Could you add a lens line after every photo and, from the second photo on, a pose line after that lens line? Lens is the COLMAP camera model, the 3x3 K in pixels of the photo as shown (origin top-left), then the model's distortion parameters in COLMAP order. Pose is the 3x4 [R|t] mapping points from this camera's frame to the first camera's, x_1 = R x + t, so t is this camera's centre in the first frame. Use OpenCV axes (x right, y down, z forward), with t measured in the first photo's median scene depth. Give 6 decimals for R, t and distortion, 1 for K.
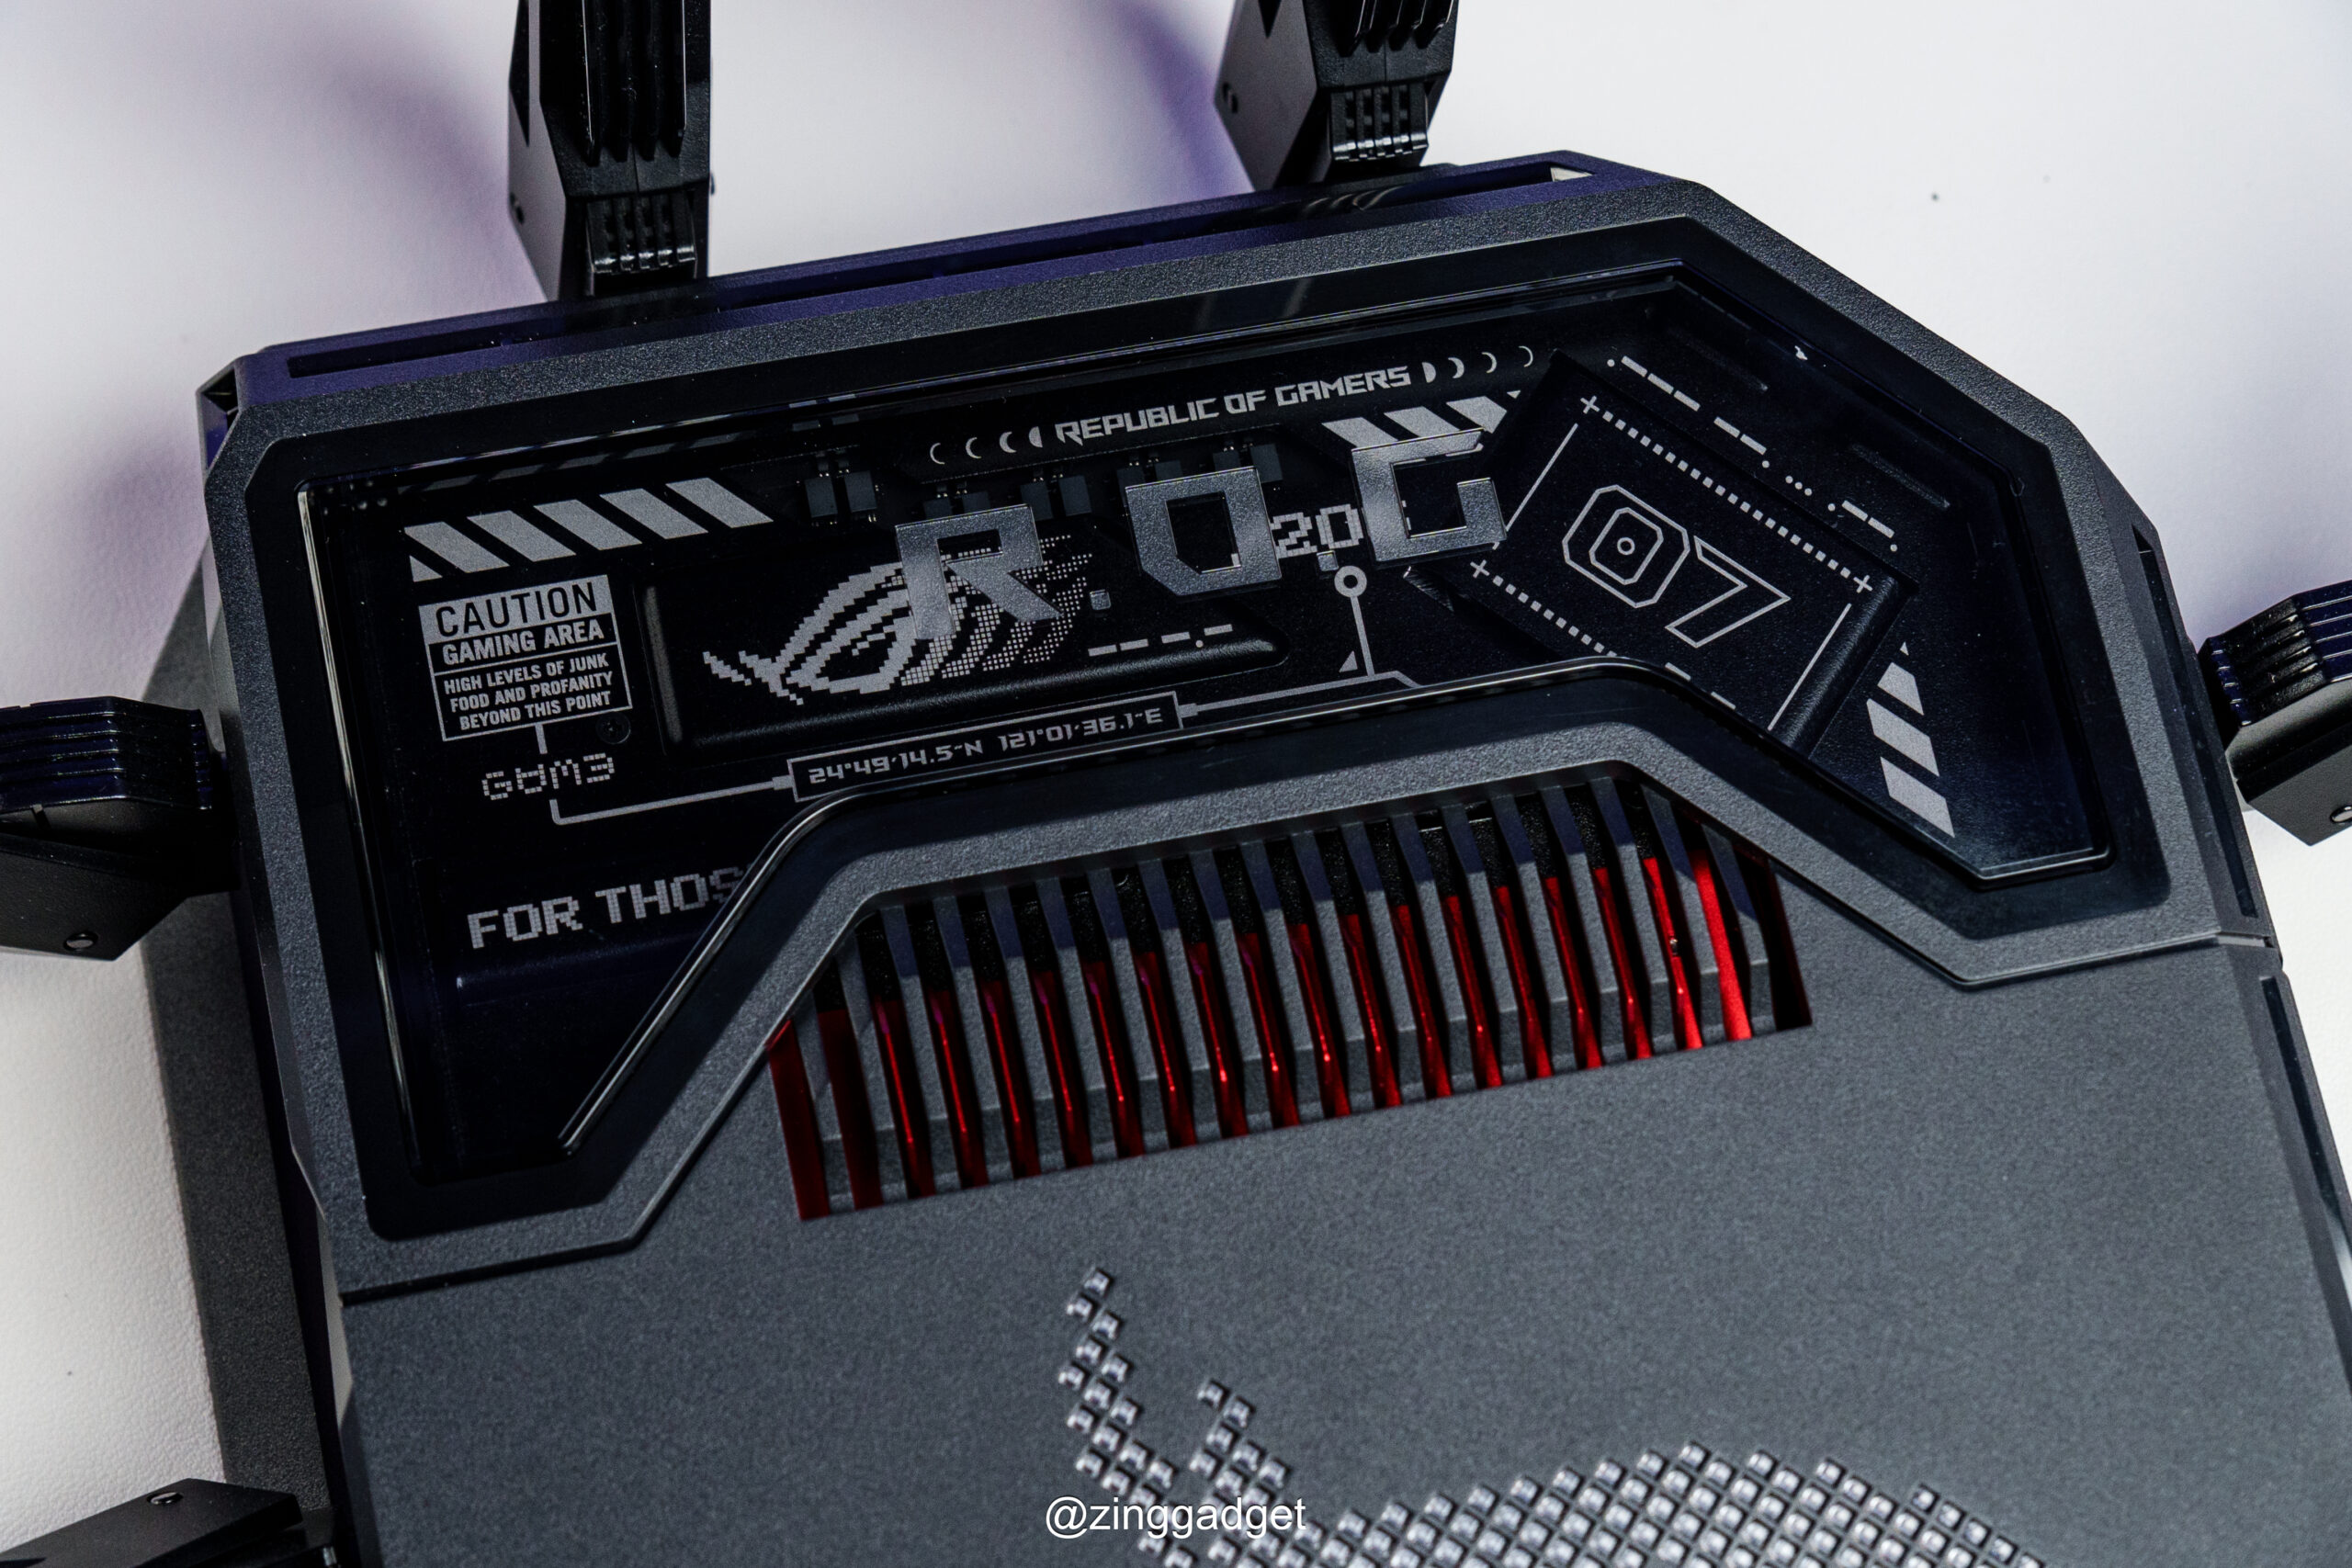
lens RADIAL K [[4383.1, 0, 1175.2], [0, 4383.1, 782.6], [0, 0, 1]] dist [-0.004429, 0.000000]
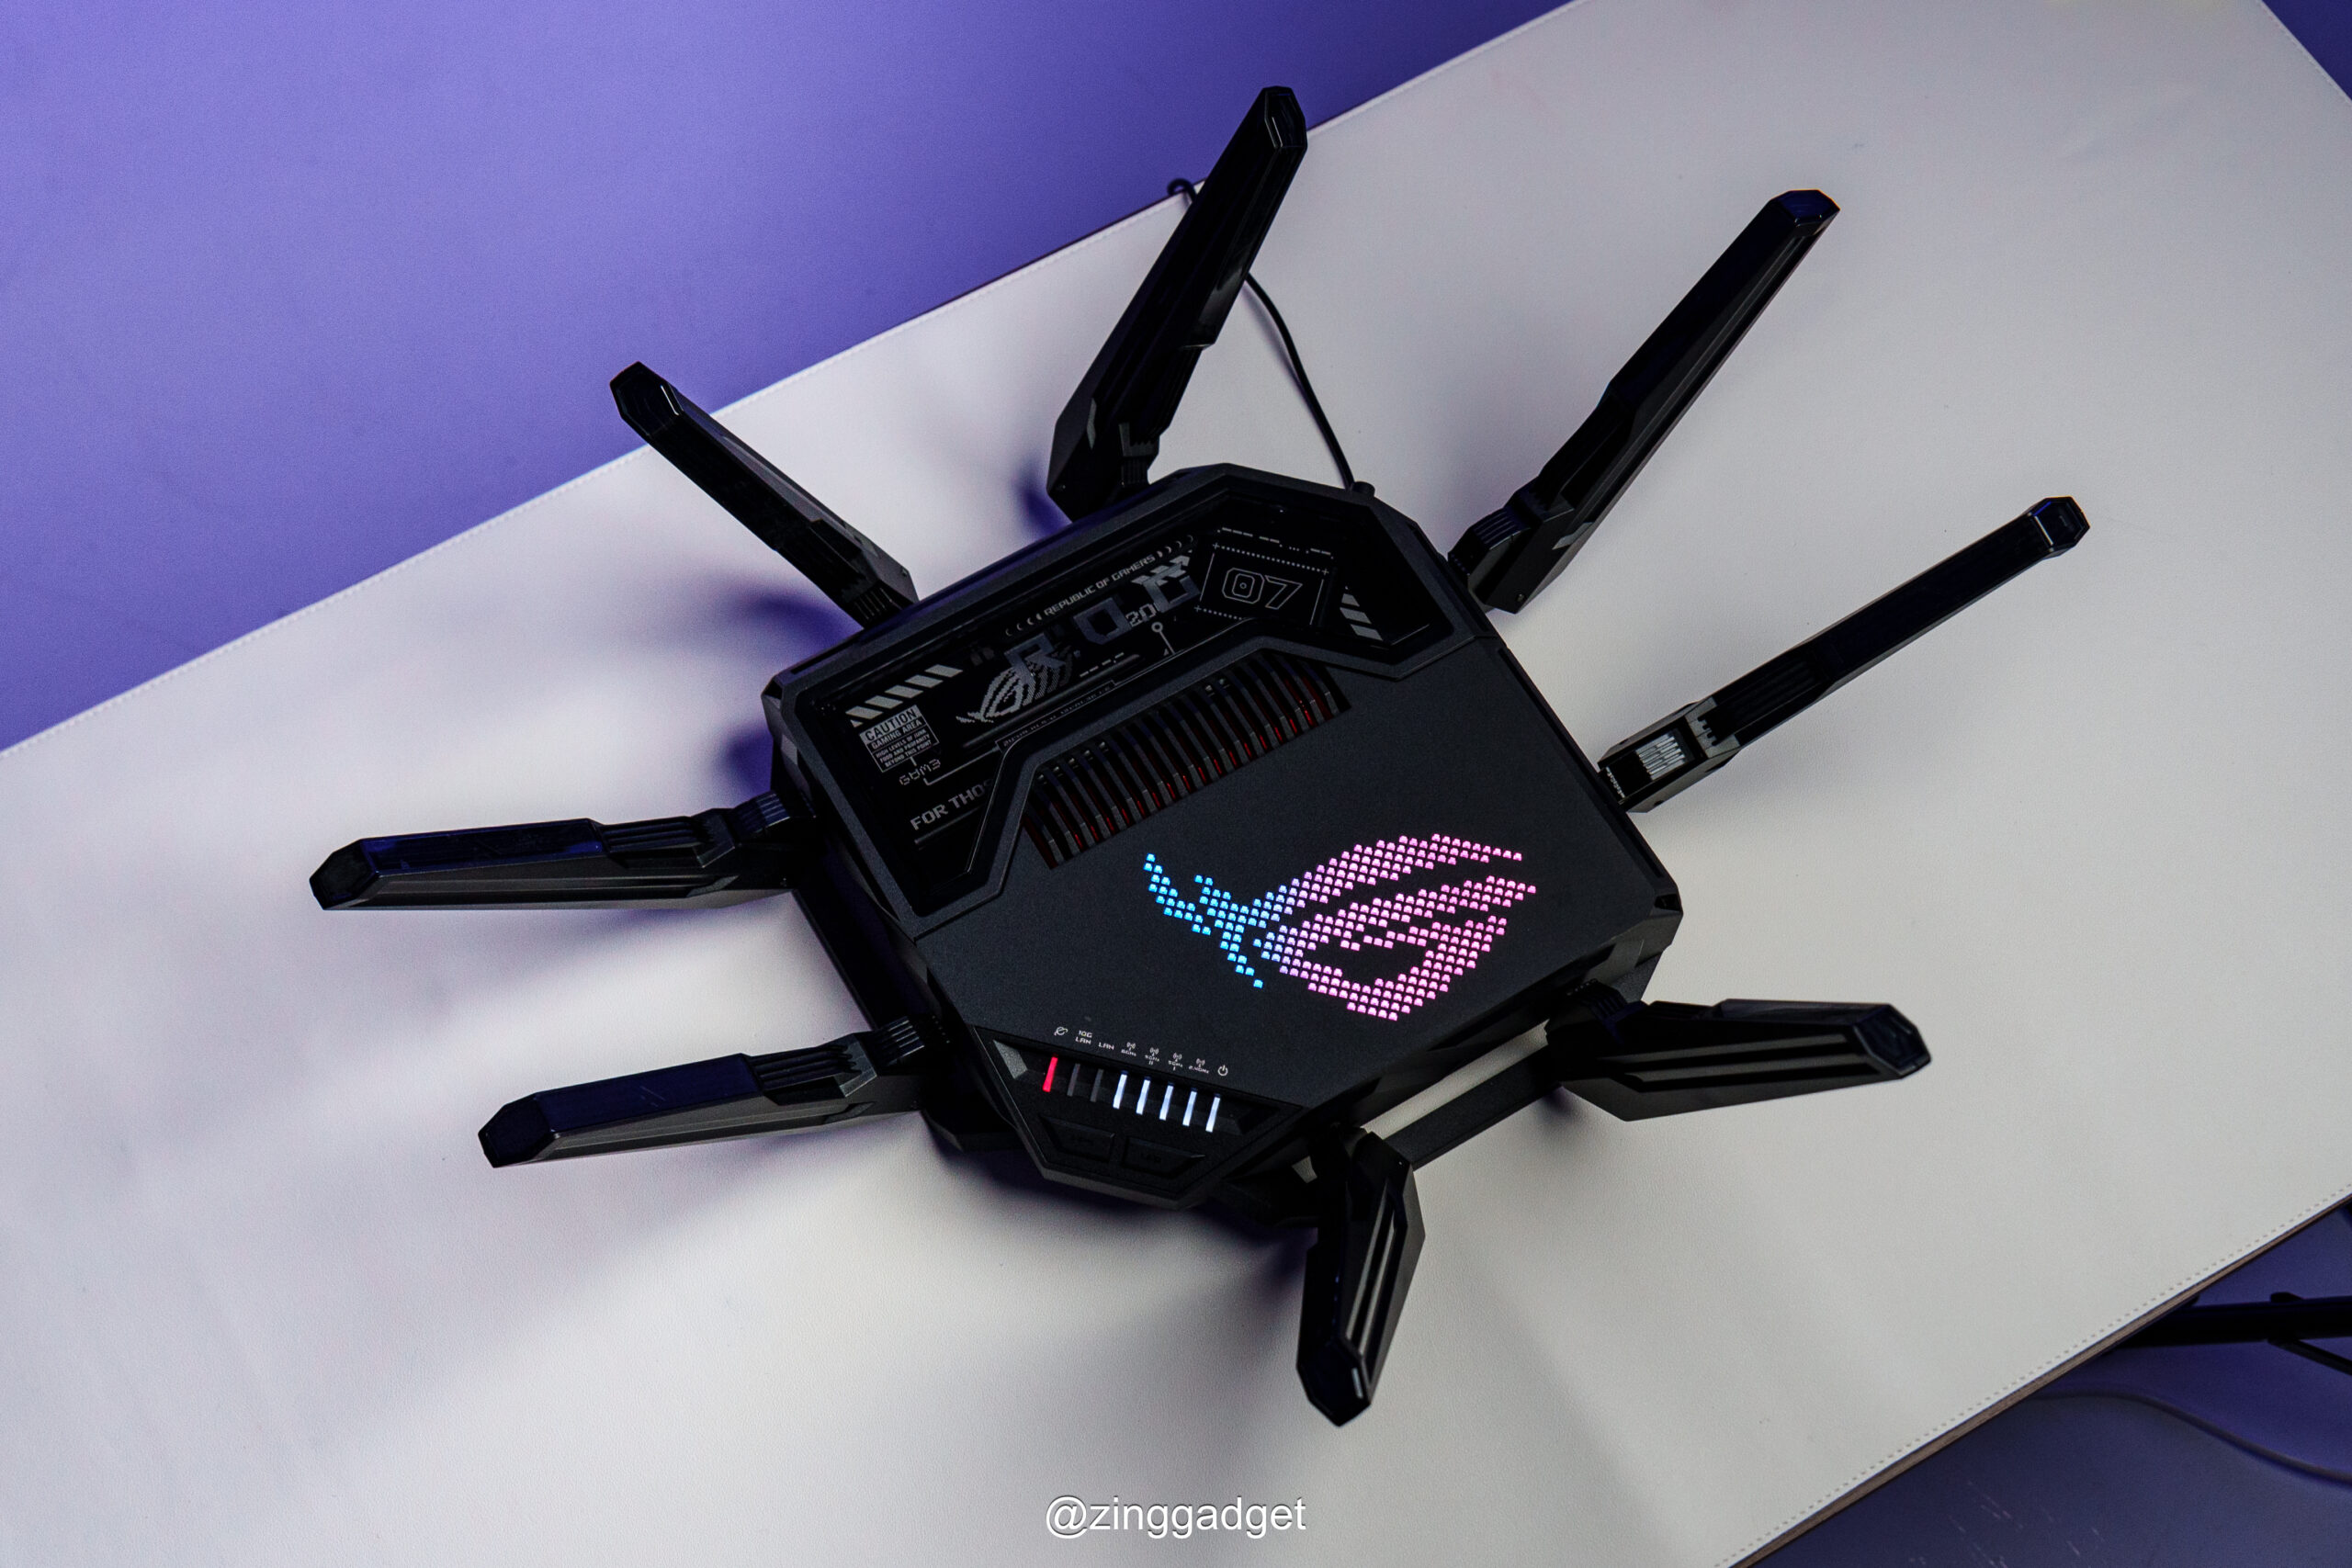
lens RADIAL K [[3039.6, 0, 1176.9], [0, 3039.6, 785.0], [0, 0, 1]] dist [0.002135, 0.000000]
pose [[0.943040, -0.330763, 0.035657, -0.055361], [0.332599, 0.935037, -0.122812, 0.310265], [0.007281, 0.127676, 0.991789, -1.006120]]
